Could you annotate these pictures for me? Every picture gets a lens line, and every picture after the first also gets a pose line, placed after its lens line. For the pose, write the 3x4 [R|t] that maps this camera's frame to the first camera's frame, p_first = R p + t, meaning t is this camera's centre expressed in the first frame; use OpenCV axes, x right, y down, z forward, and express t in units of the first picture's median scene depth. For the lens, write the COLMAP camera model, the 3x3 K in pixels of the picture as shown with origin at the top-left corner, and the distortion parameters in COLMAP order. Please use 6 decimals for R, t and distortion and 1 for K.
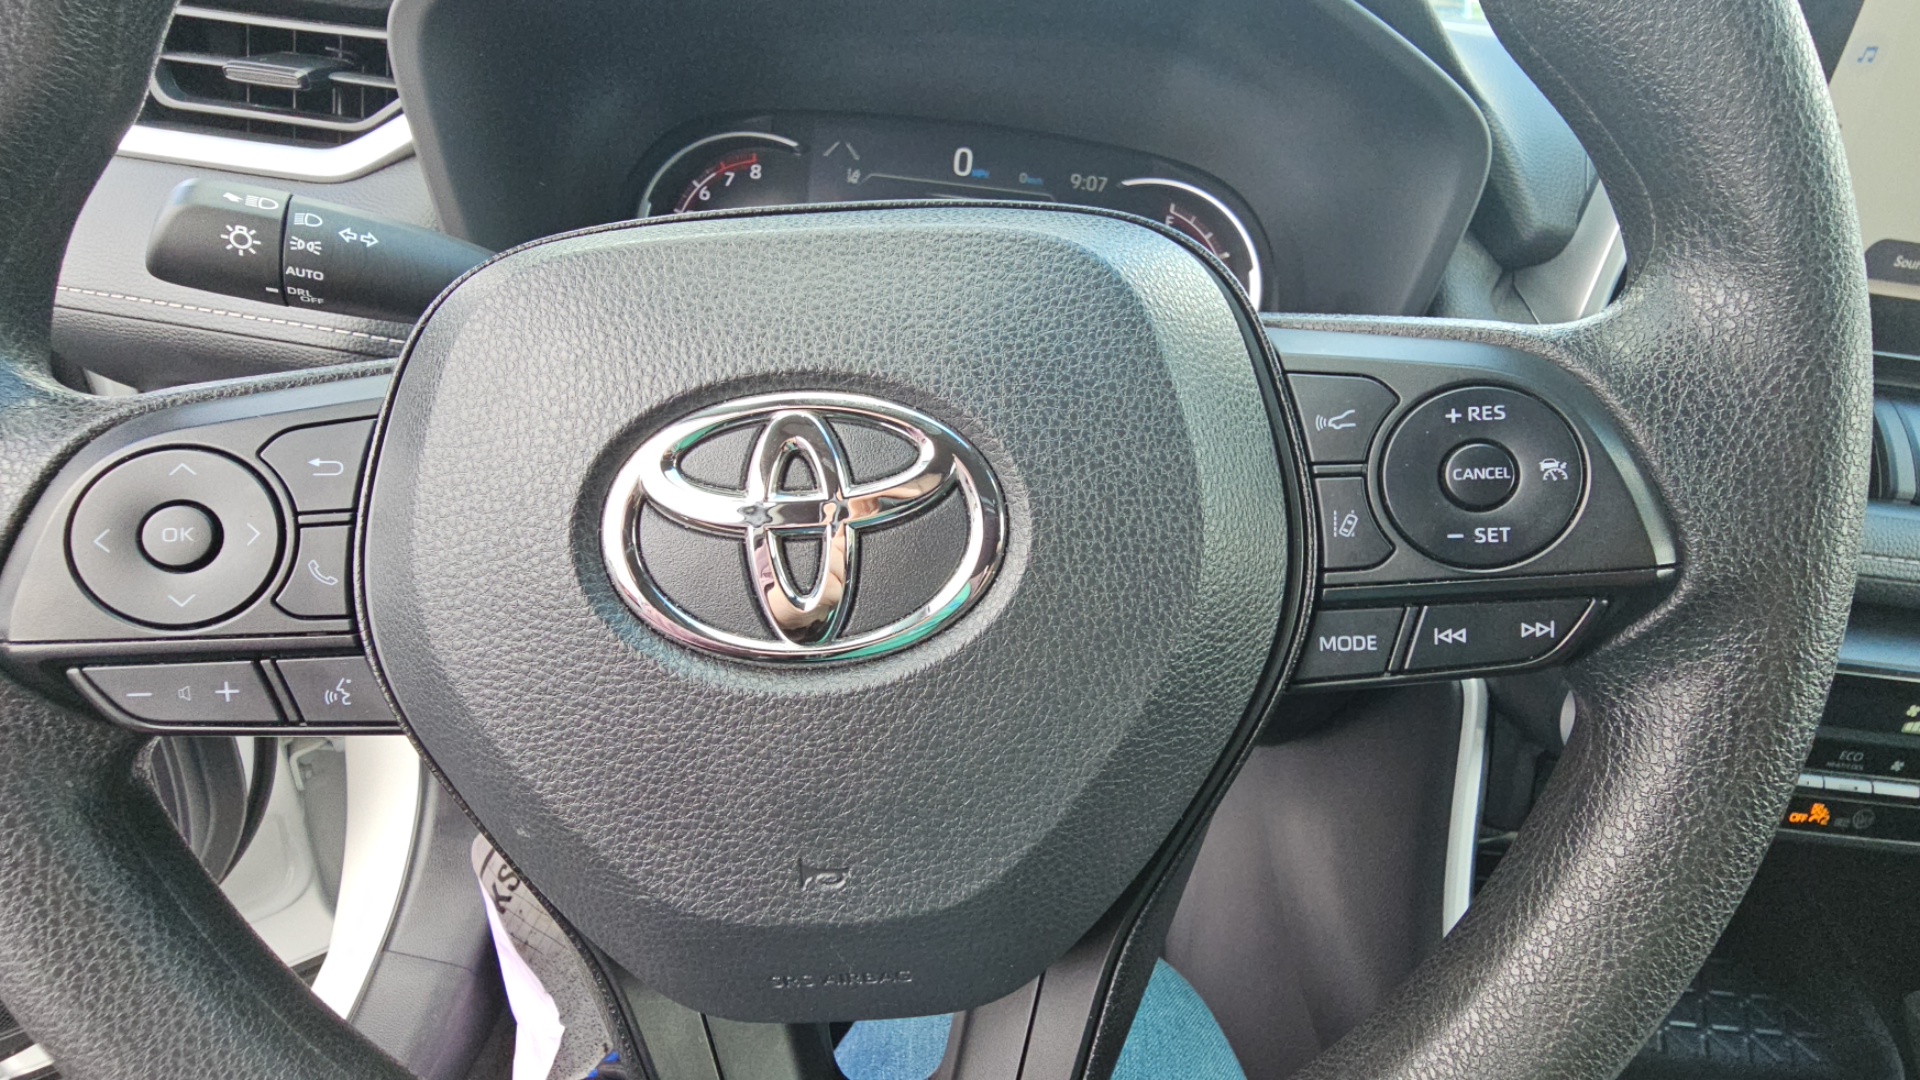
lens RADIAL K [[847.6, 0, 978.0], [0, 847.6, 556.4], [0, 0, 1]] dist [0.029193, -0.012433]
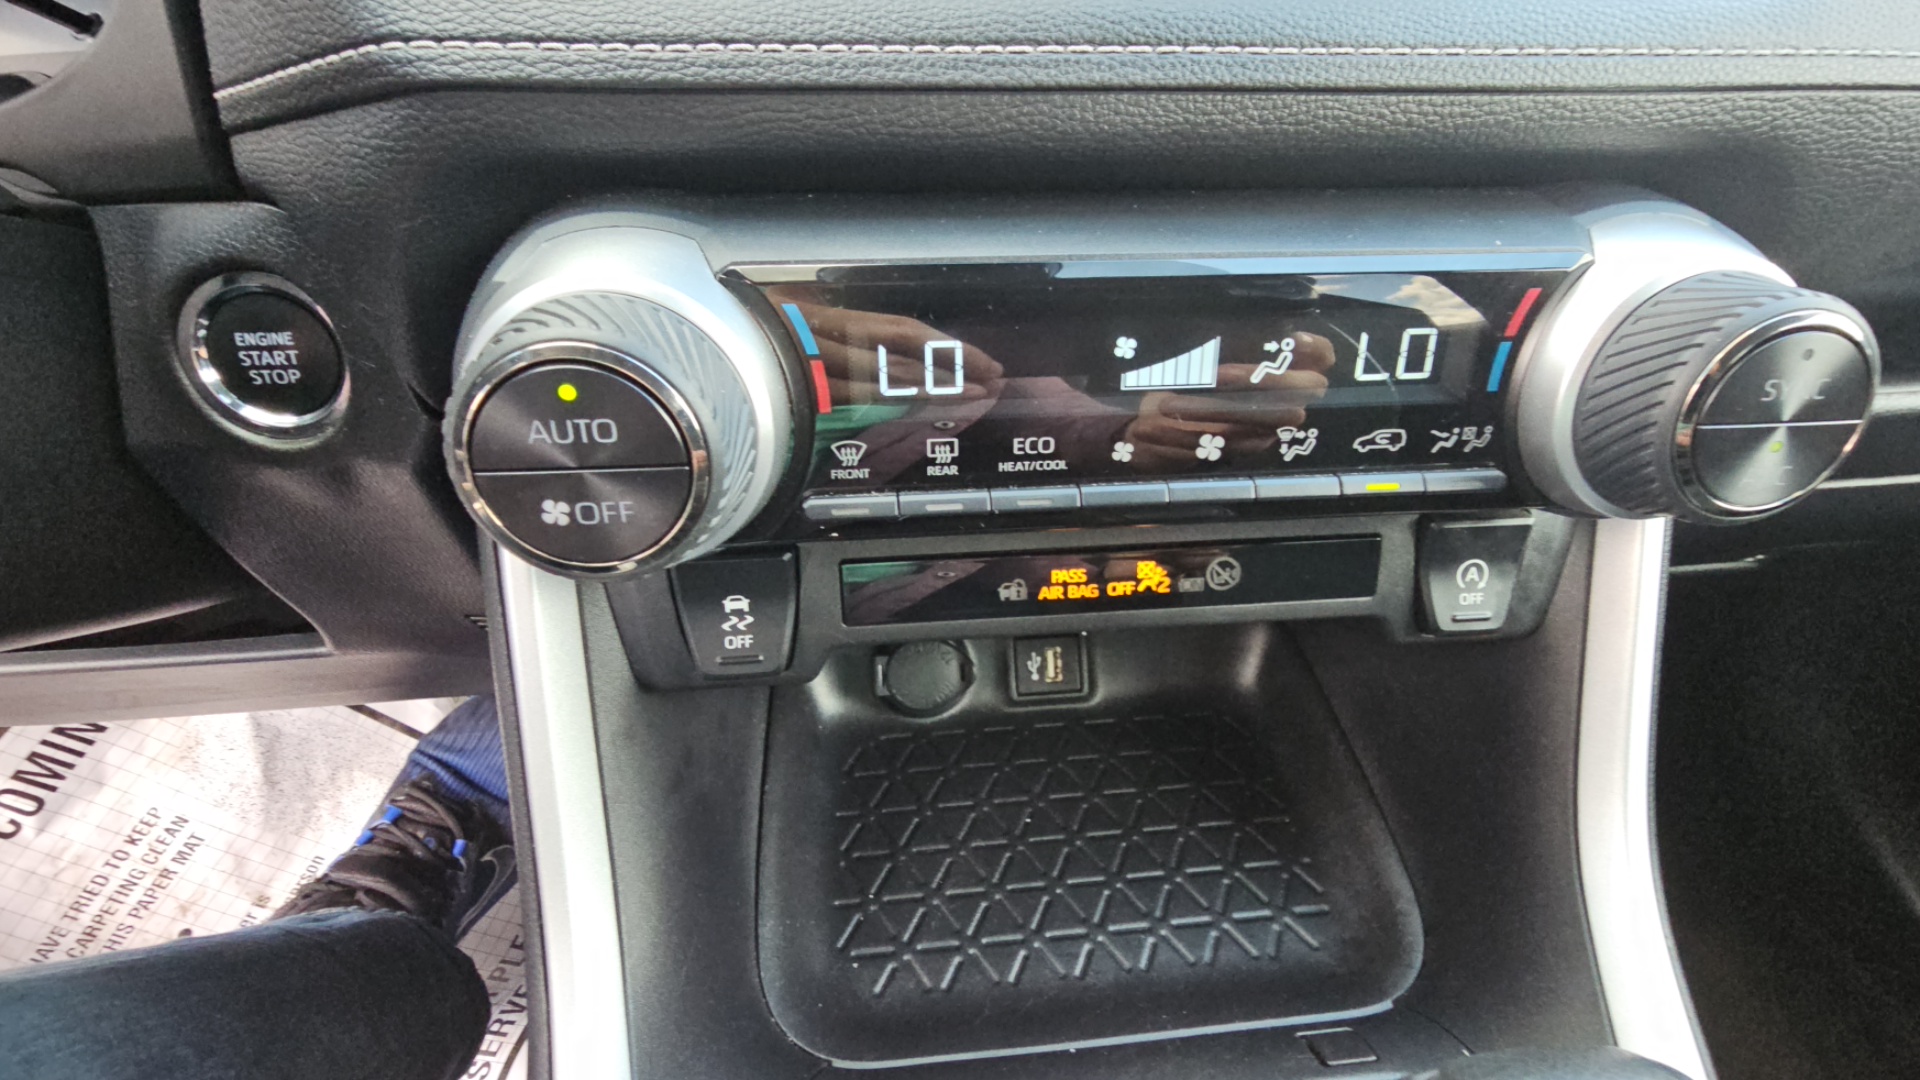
lens RADIAL K [[858.3, 0, 981.6], [0, 858.3, 545.9], [0, 0, 1]] dist [0.007536, -0.005745]
pose [[0.983644, -0.160567, 0.081630, 1.718087], [0.159275, 0.986986, 0.022144, 0.517524], [-0.084124, -0.008780, 0.996417, 0.824398]]
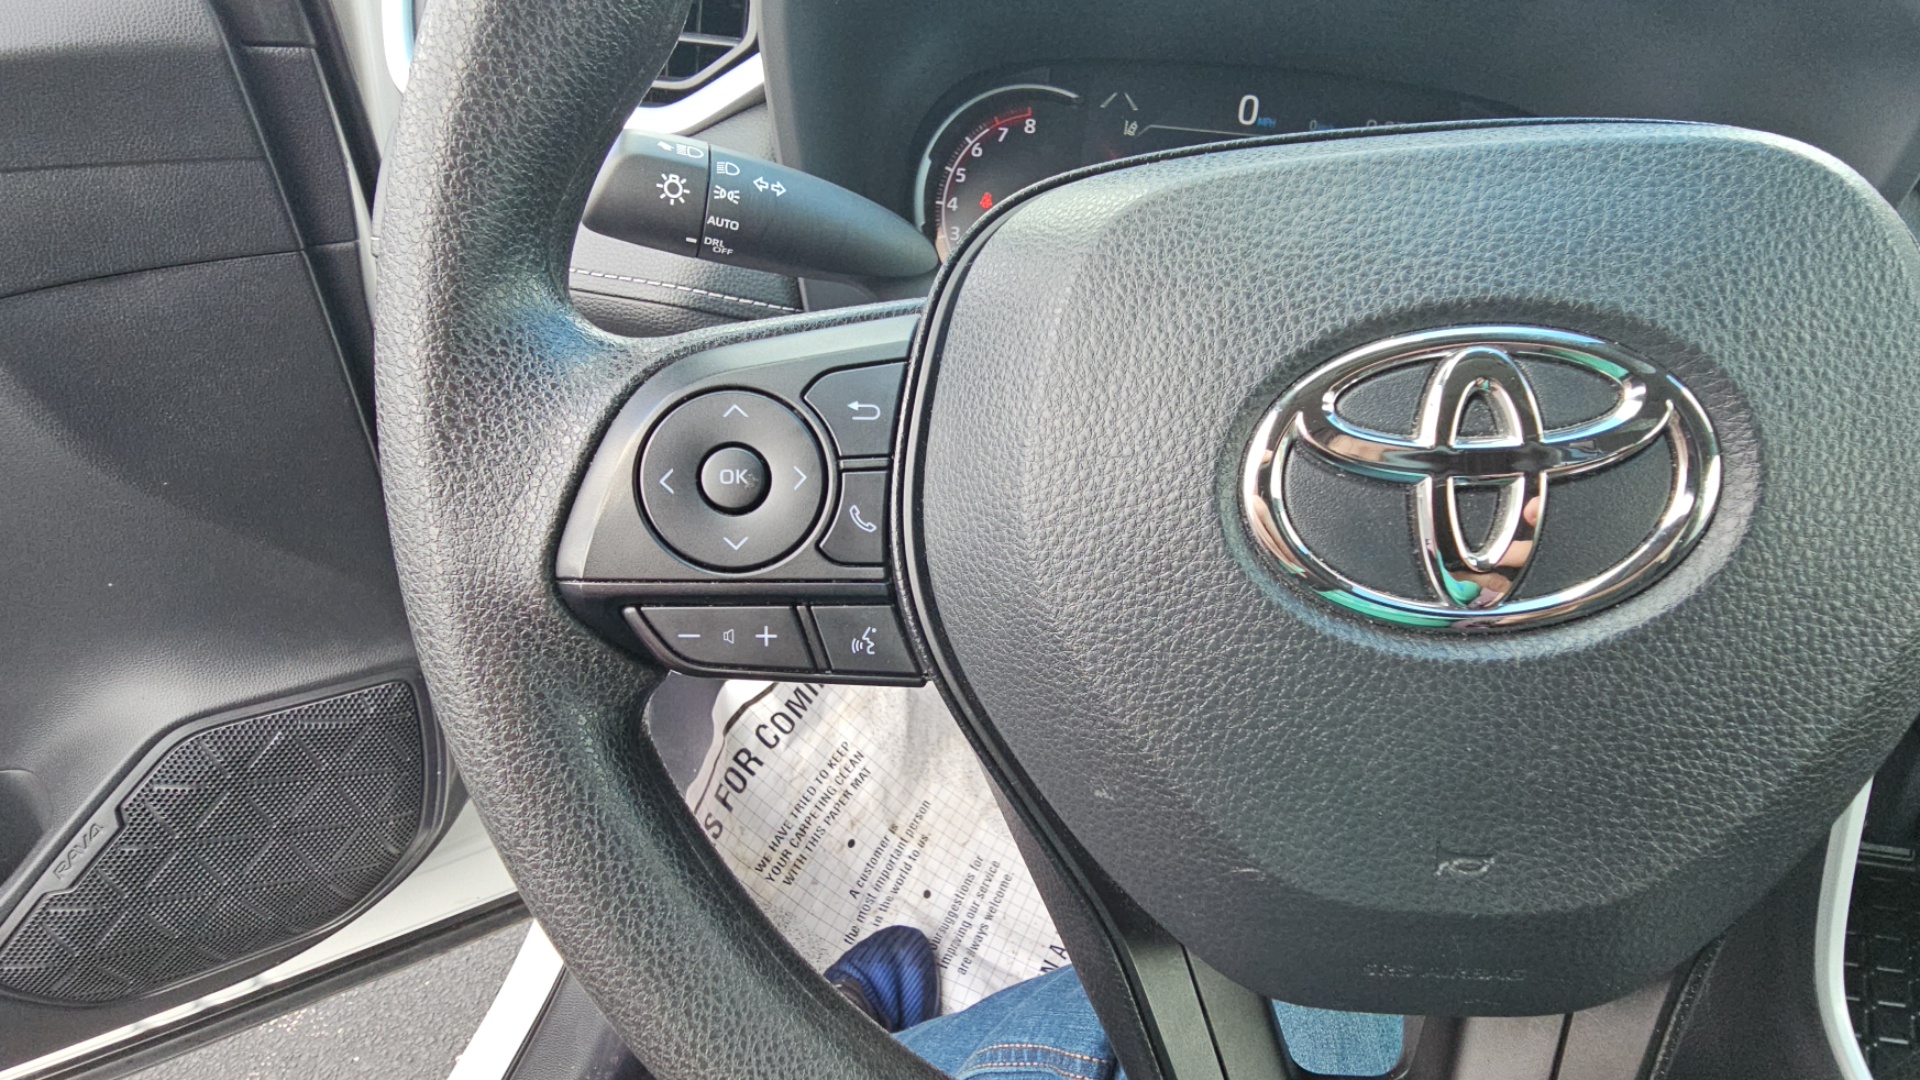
lens RADIAL K [[828.7, 0, 997.6], [0, 828.7, 541.3], [0, 0, 1]] dist [0.021160, -0.000112]
pose [[0.996410, 0.023609, -0.081294, -0.526199], [-0.021716, 0.999474, 0.024092, 0.018614], [0.081821, -0.022240, 0.996399, 0.063379]]
